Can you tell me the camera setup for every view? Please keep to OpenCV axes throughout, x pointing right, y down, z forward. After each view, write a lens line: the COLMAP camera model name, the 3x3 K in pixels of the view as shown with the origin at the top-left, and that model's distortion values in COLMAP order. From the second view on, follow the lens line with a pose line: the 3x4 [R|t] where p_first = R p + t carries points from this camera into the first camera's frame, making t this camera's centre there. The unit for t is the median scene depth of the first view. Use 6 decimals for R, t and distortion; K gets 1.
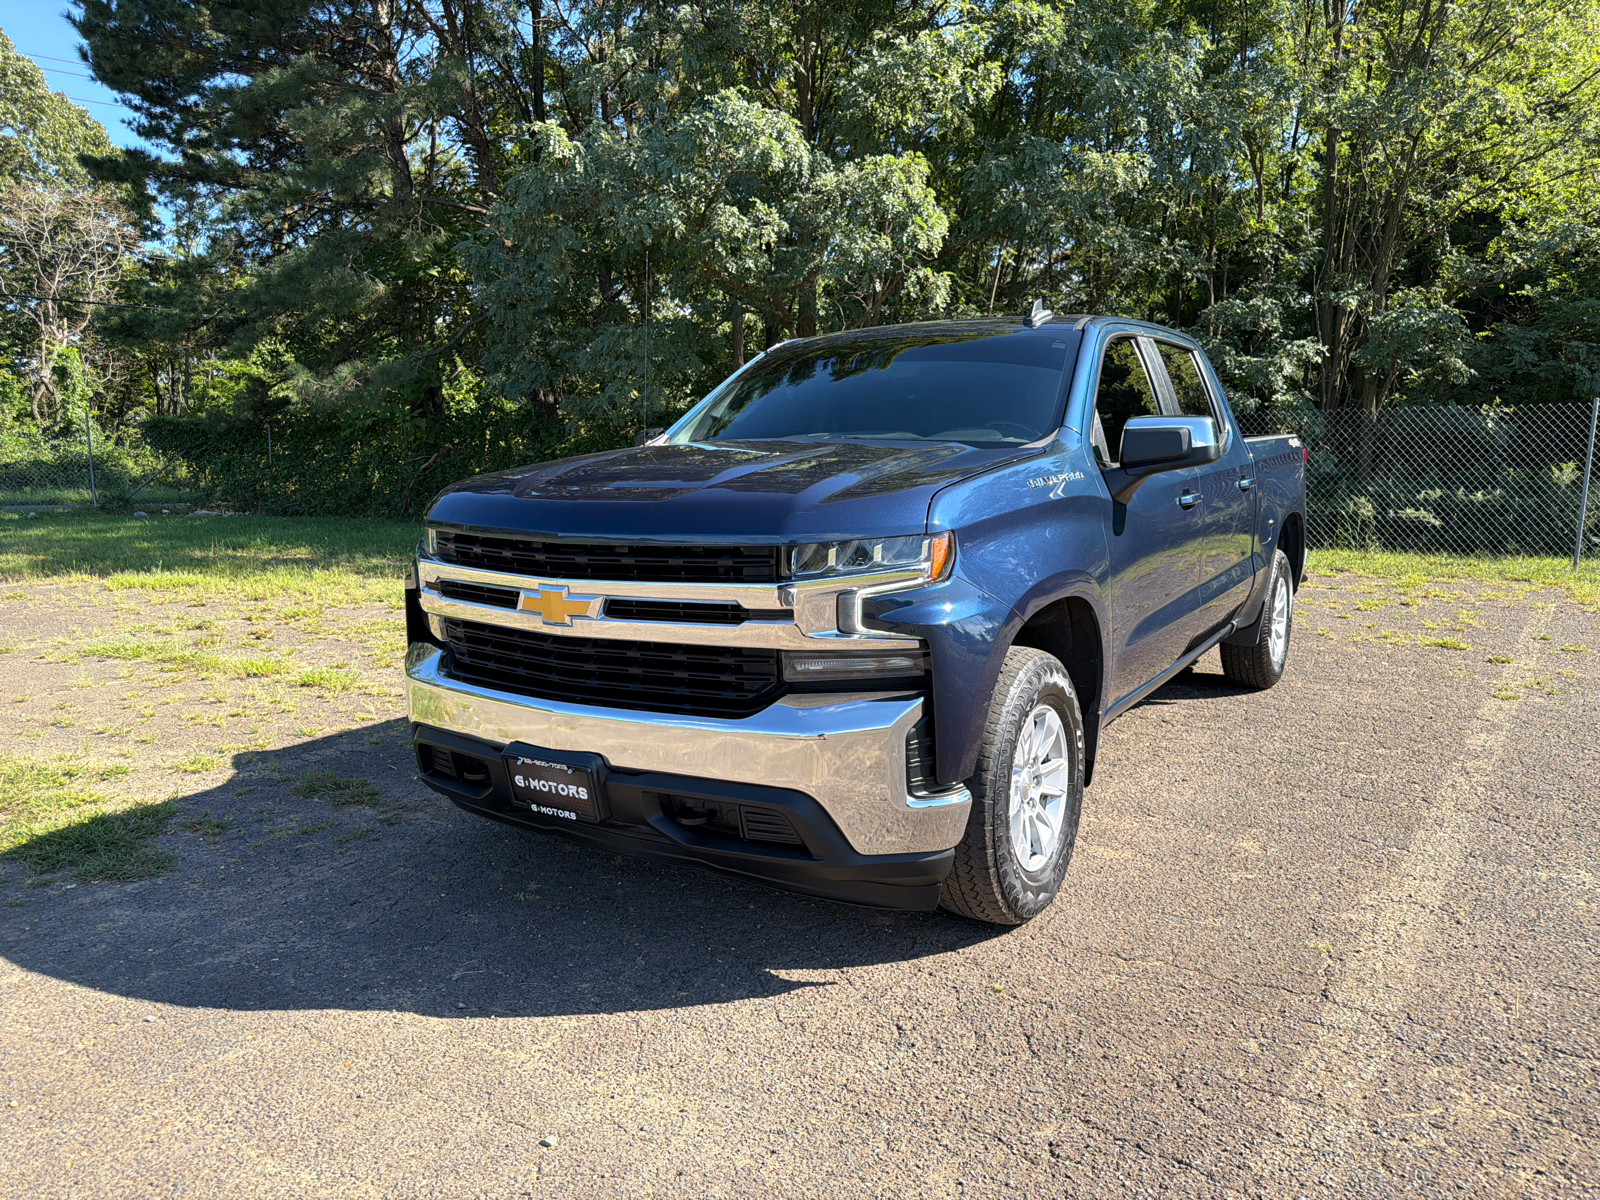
lens RADIAL K [[1136.0, 0, 806.4], [0, 1136.0, 673.5], [0, 0, 1]] dist [0.053919, -0.076222]
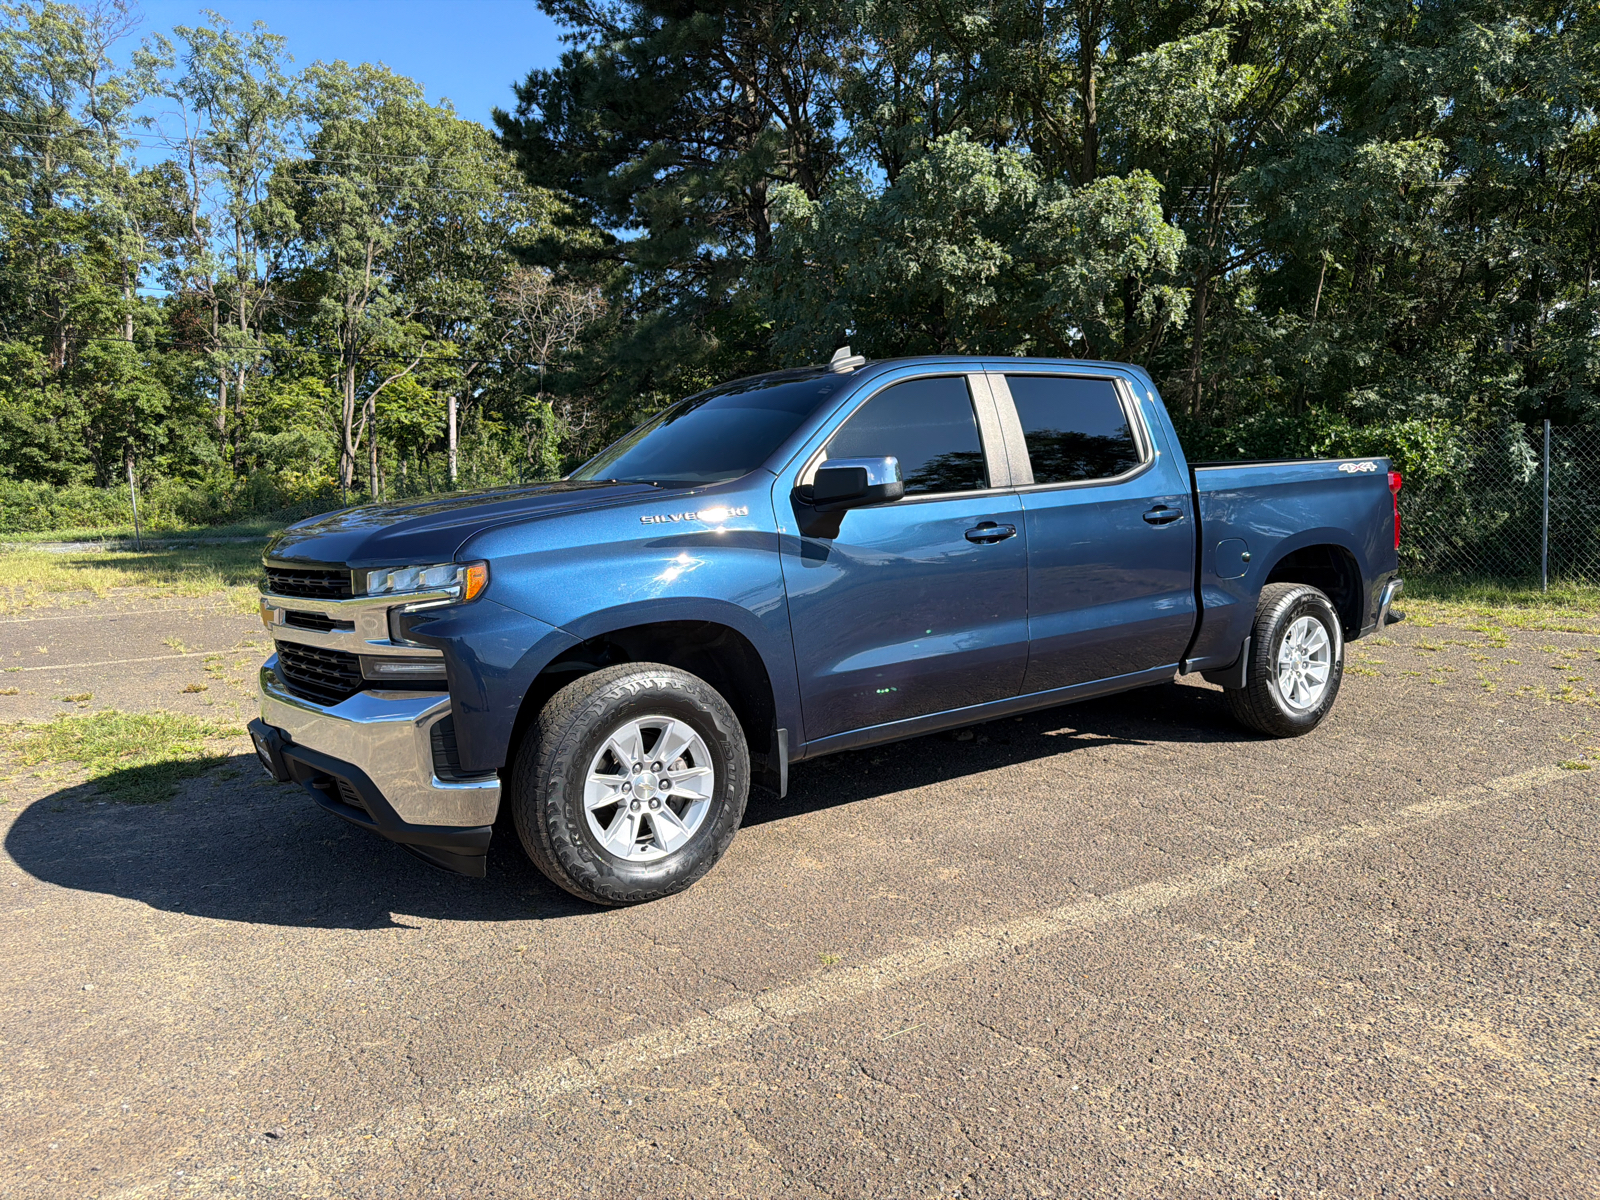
lens RADIAL K [[1143.7, 0, 787.3], [0, 1143.7, 665.4], [0, 0, 1]] dist [0.065067, -0.082759]
pose [[0.920440, 0.043208, -0.388487, 0.217881], [-0.054859, 0.998314, -0.018943, -0.002356], [0.387014, 0.038748, 0.921259, -0.000312]]
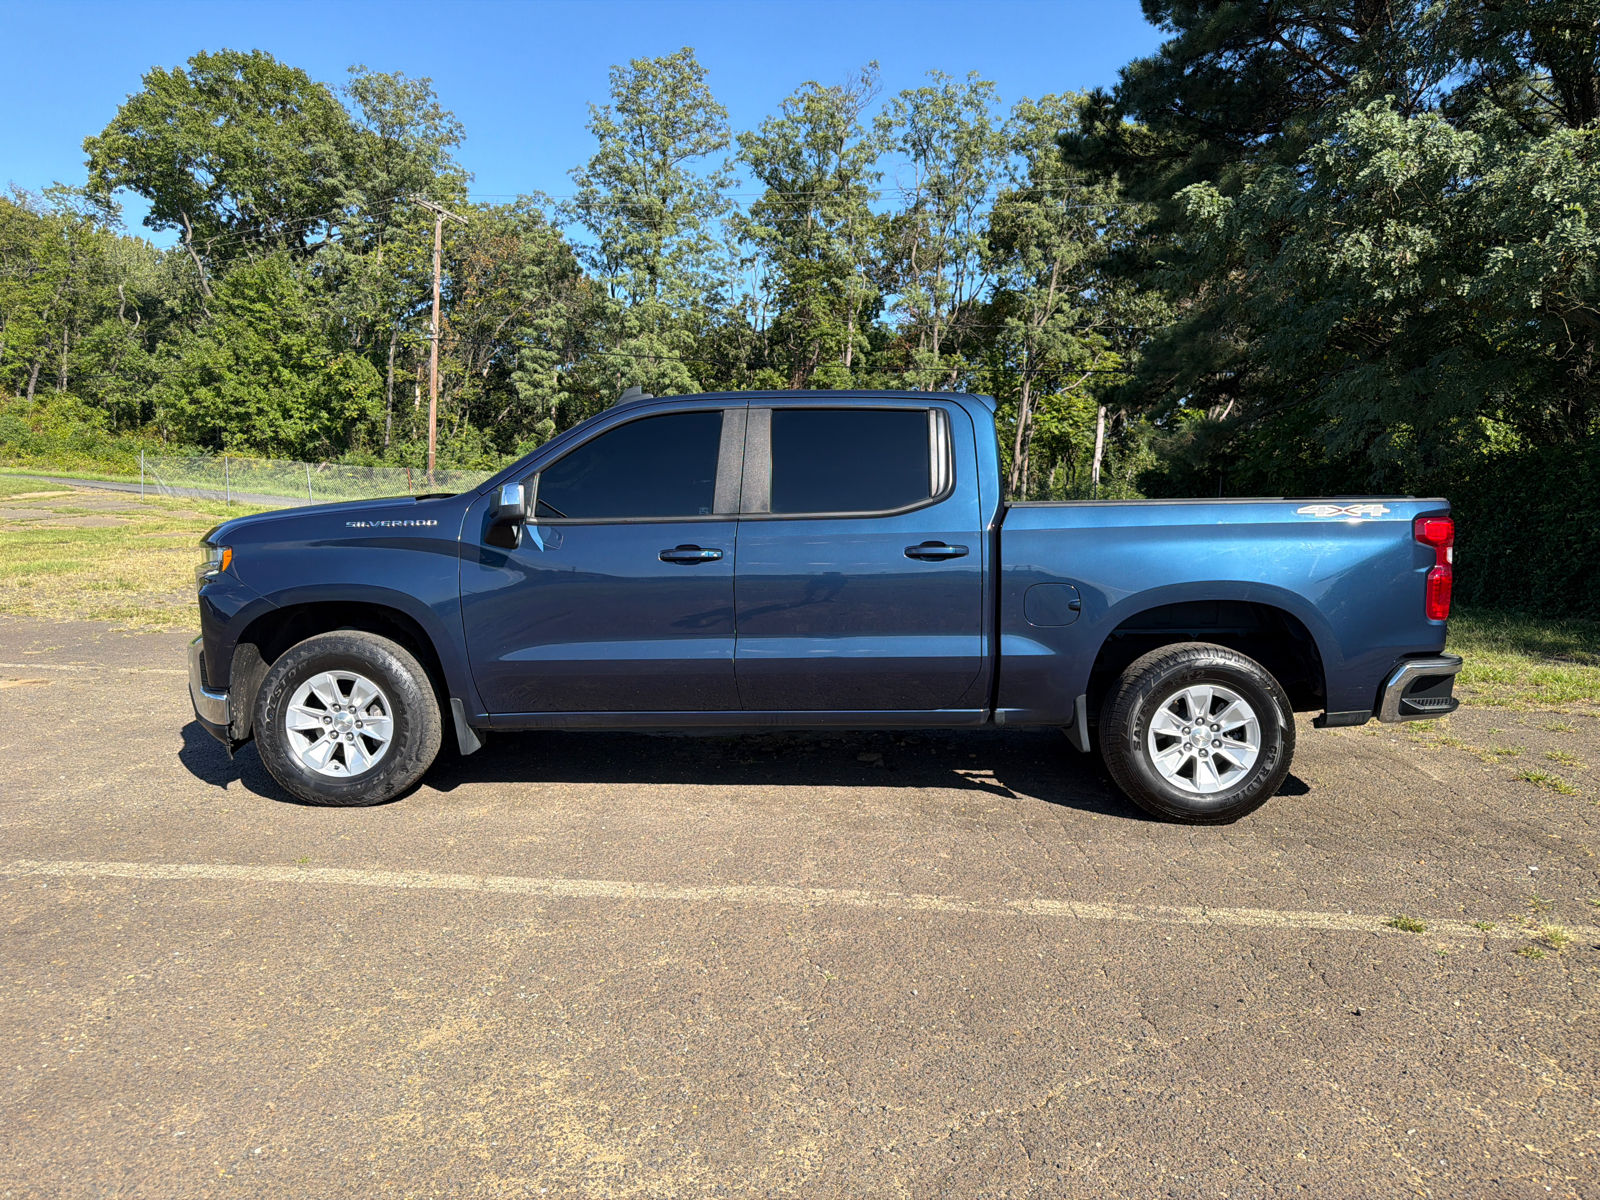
lens RADIAL K [[1143.7, 0, 787.3], [0, 1143.7, 665.4], [0, 0, 1]] dist [0.065067, -0.082759]
pose [[0.491702, 0.137158, -0.859893, 0.531225], [-0.178681, 0.982395, 0.054525, -0.050127], [0.852234, 0.126837, 0.507553, 0.213442]]
